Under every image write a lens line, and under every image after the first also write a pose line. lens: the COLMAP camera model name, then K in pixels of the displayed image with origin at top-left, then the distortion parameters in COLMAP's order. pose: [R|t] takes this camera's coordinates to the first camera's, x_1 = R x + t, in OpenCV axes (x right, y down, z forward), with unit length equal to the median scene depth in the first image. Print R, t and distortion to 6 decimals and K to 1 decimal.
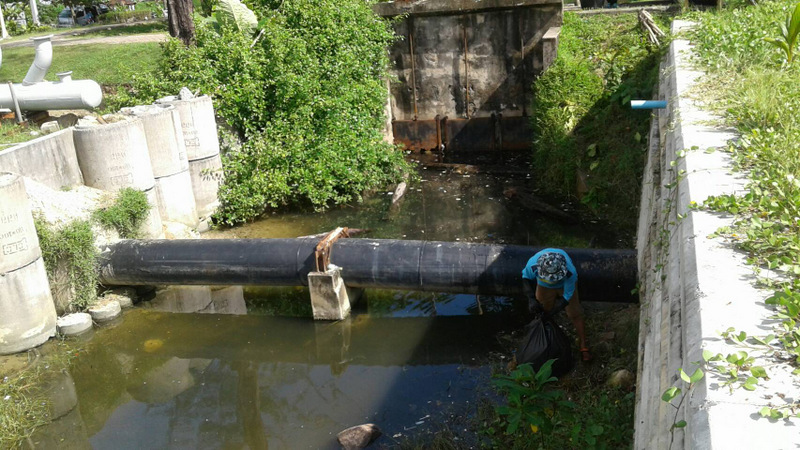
lens RADIAL K [[740.3, 0, 394.7], [0, 740.3, 224.6], [0, 0, 1]] dist [0.036932, -0.005244]
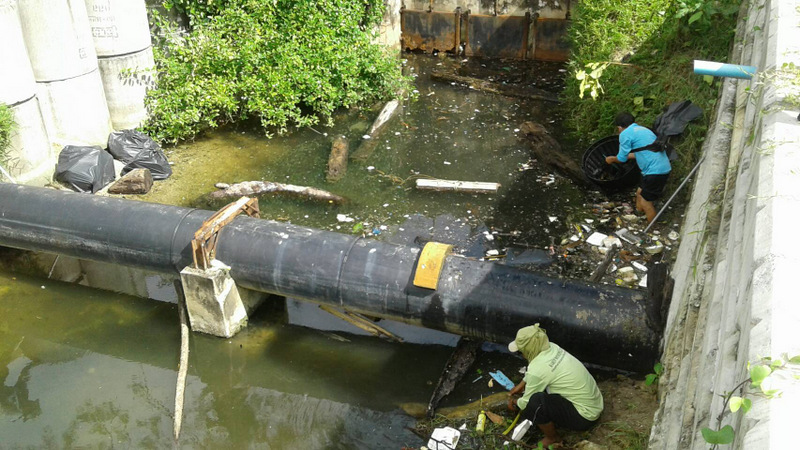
lens RADIAL K [[742.0, 0, 400.0], [0, 742.0, 225.0], [0, 0, 1]] dist [0.082424, -0.211191]
pose [[0.993895, 0.096237, -0.053947, 0.076382], [-0.084824, 0.979236, 0.184122, -0.077450], [0.070547, -0.178422, 0.981422, 0.221389]]
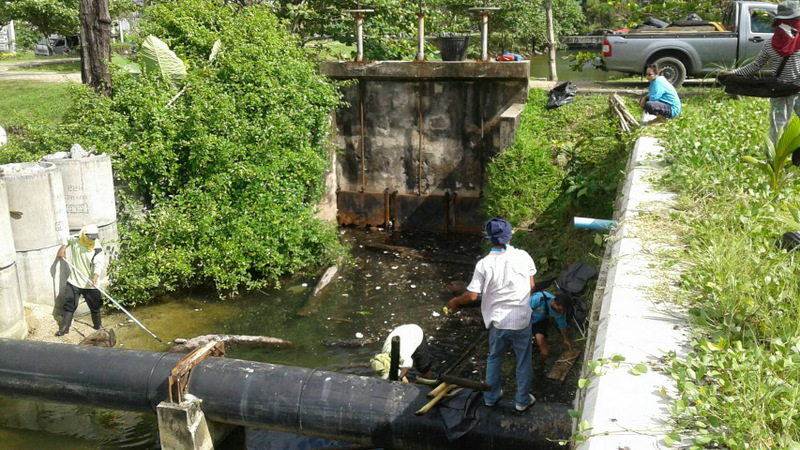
lens RADIAL K [[742.0, 0, 400.0], [0, 742.0, 225.0], [0, 0, 1]] dist [0.082424, -0.211191]
pose [[0.997198, 0.070634, 0.024630, 0.067722], [-0.068905, 0.995494, -0.065145, -0.056989], [-0.029121, 0.063265, 0.997572, 0.126742]]
